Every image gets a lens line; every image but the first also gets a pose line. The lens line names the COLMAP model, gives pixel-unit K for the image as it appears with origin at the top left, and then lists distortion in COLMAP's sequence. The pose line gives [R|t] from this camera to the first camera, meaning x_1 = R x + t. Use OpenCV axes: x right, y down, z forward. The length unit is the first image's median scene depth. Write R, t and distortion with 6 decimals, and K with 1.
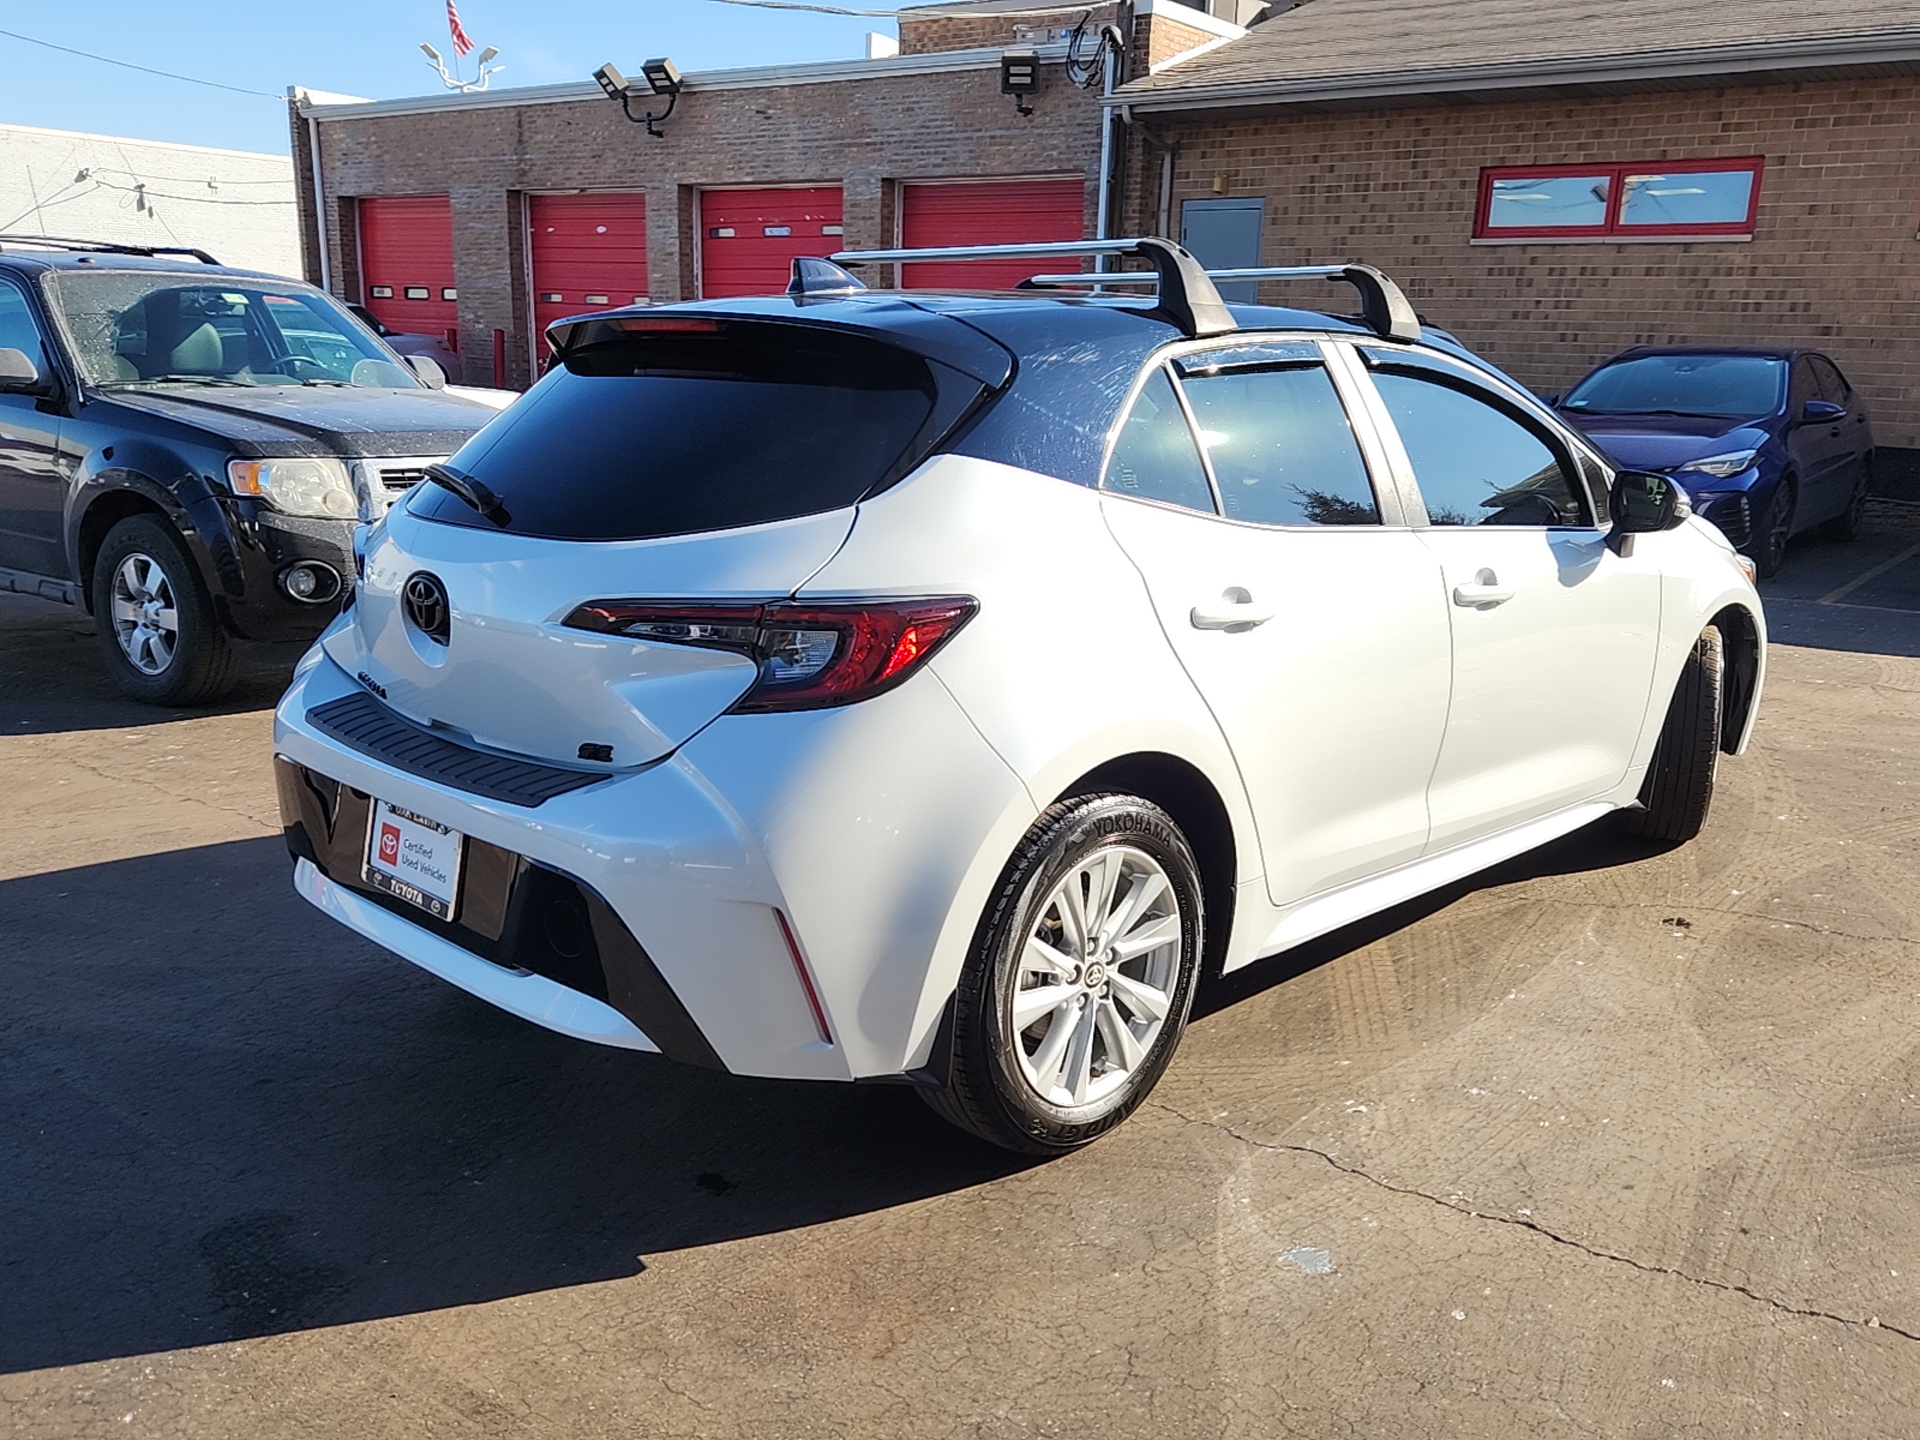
lens RADIAL K [[1674.0, 0, 951.7], [0, 1674.0, 734.0], [0, 0, 1]] dist [0.073426, -0.065185]
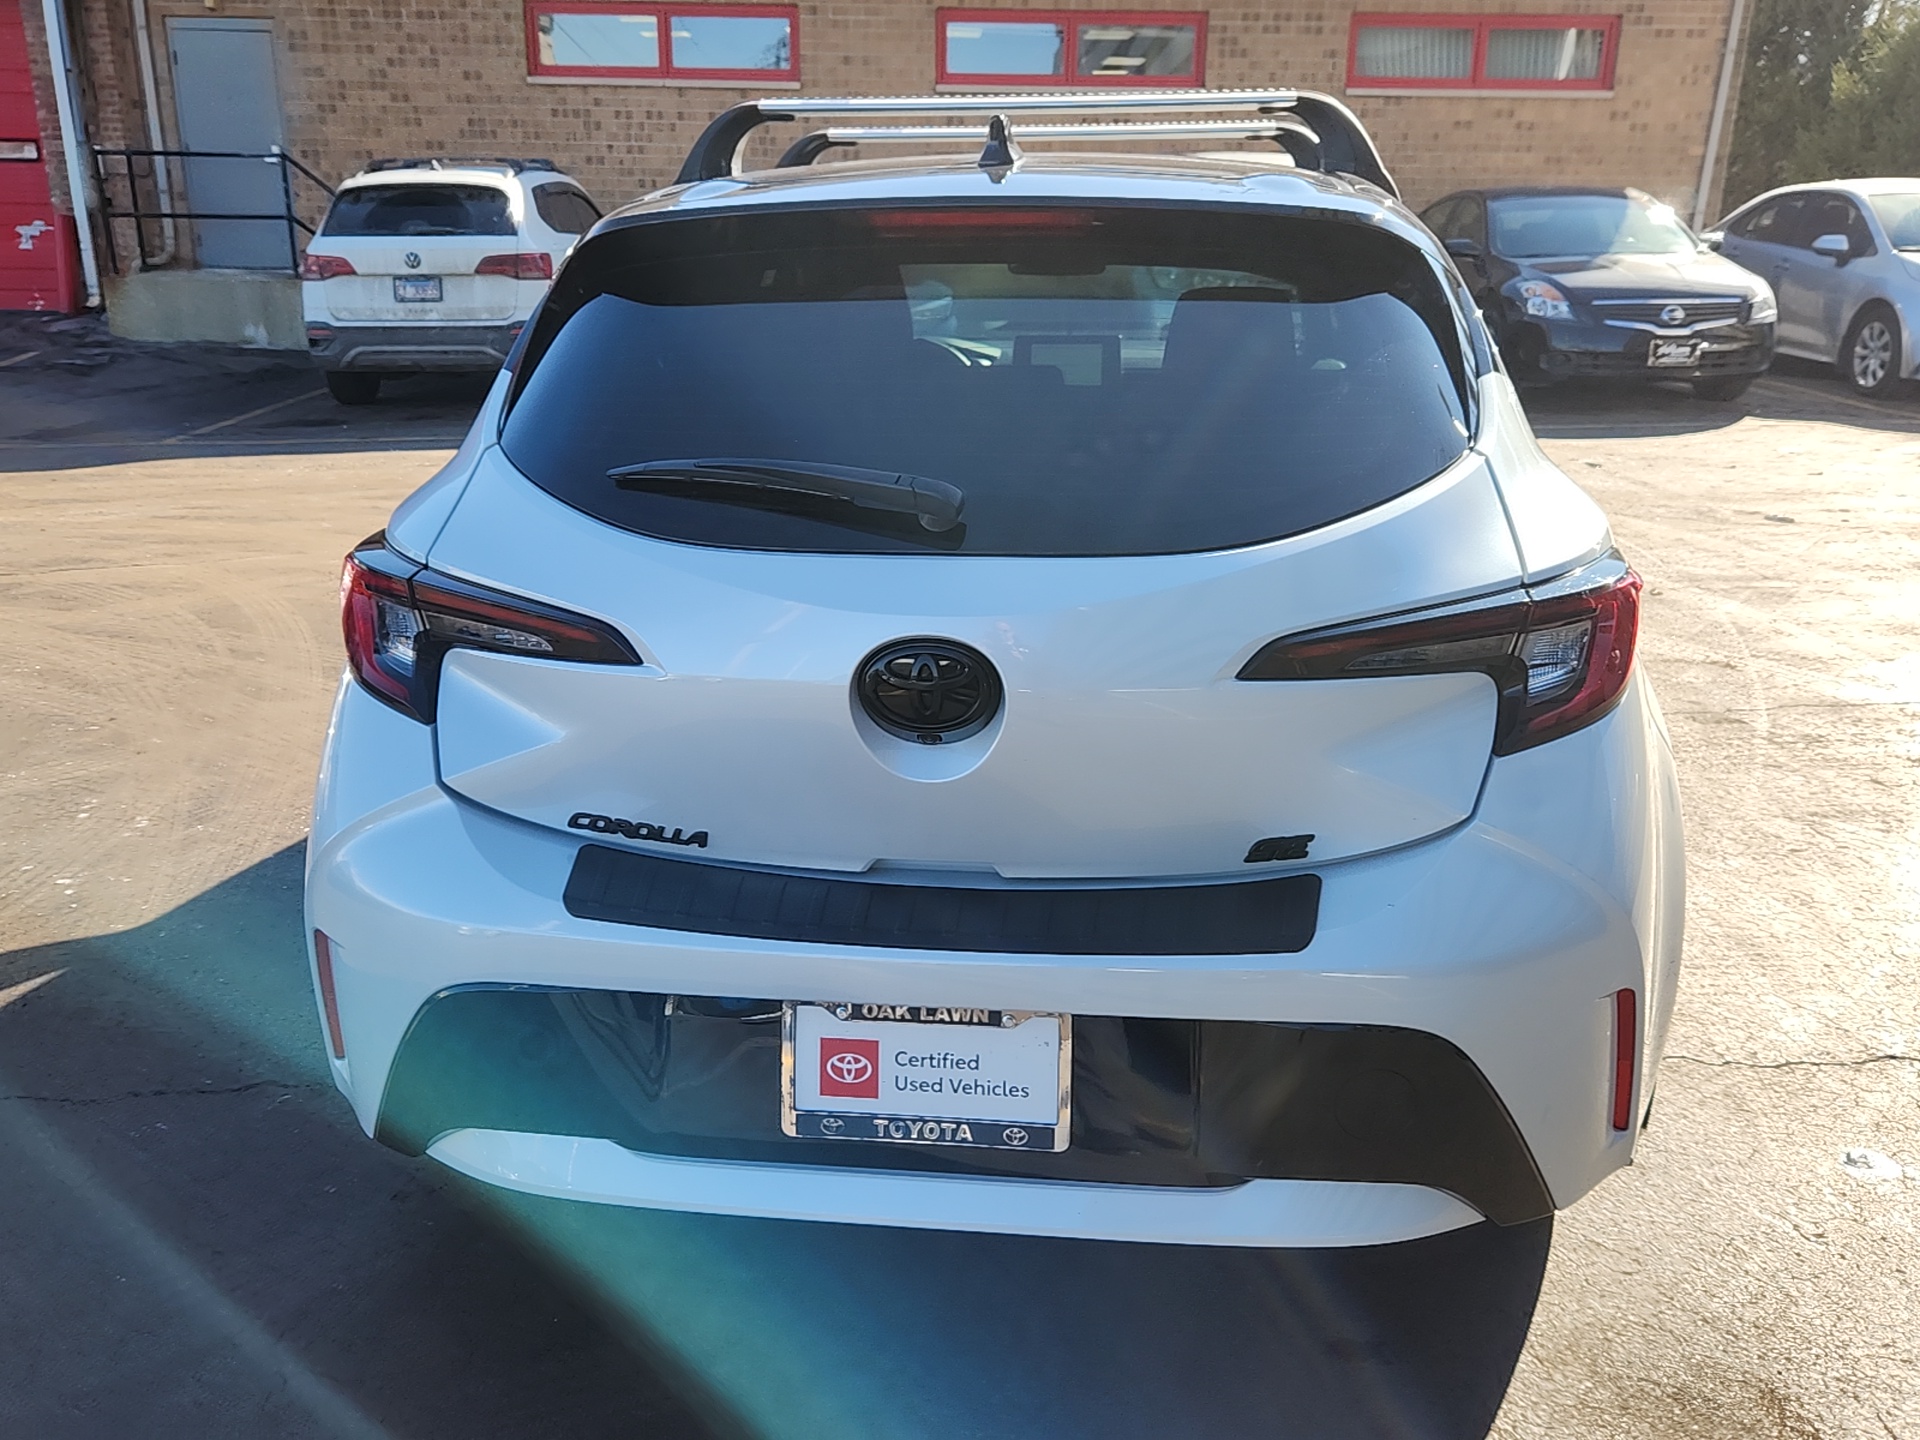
lens RADIAL K [[1674.0, 0, 962.8], [0, 1674.0, 710.0], [0, 0, 1]] dist [0.073426, -0.065185]
pose [[0.785330, -0.200121, 0.585840, -0.501668], [0.155537, 0.979739, 0.126175, -0.108519], [-0.599221, -0.007969, 0.800544, 0.368267]]
